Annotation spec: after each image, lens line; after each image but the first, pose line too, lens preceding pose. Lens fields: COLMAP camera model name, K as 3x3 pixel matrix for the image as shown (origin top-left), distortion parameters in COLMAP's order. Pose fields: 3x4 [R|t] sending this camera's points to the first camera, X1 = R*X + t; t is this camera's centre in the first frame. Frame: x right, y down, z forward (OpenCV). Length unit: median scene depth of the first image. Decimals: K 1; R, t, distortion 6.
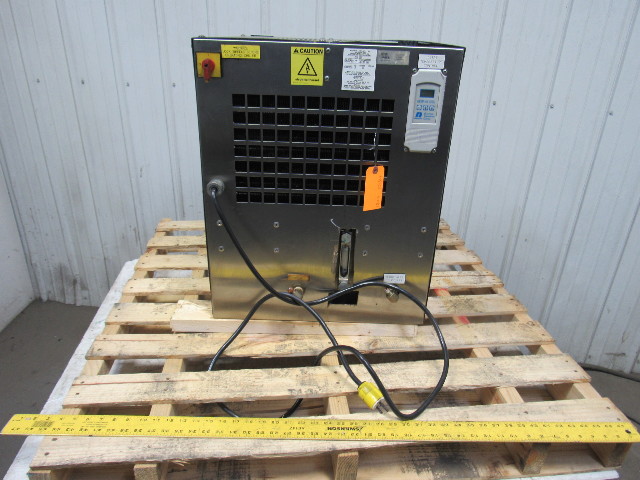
lens RADIAL K [[442.5, 0, 322.9], [0, 442.5, 234.5], [0, 0, 1]] dist [-0.020087, 0.003372]
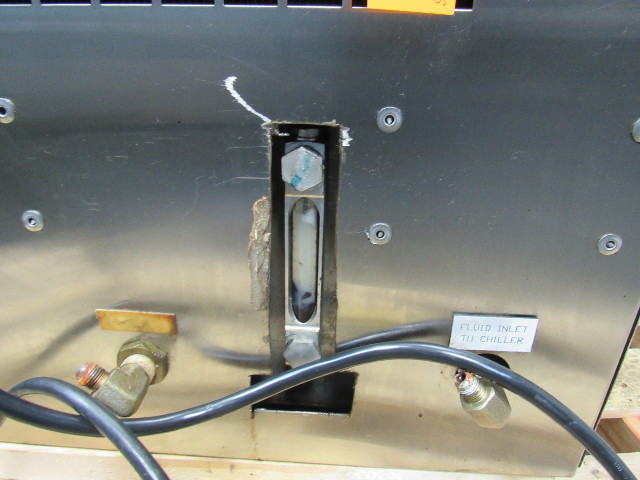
lens RADIAL K [[442.5, 0, 320.1], [0, 442.5, 239.7], [0, 0, 1]] dist [-0.020087, 0.003372]
pose [[0.999242, 0.006189, -0.038437, 0.081964], [-0.006139, 0.999980, 0.001405, 0.052378], [0.038445, -0.001167, 0.999260, 0.858837]]
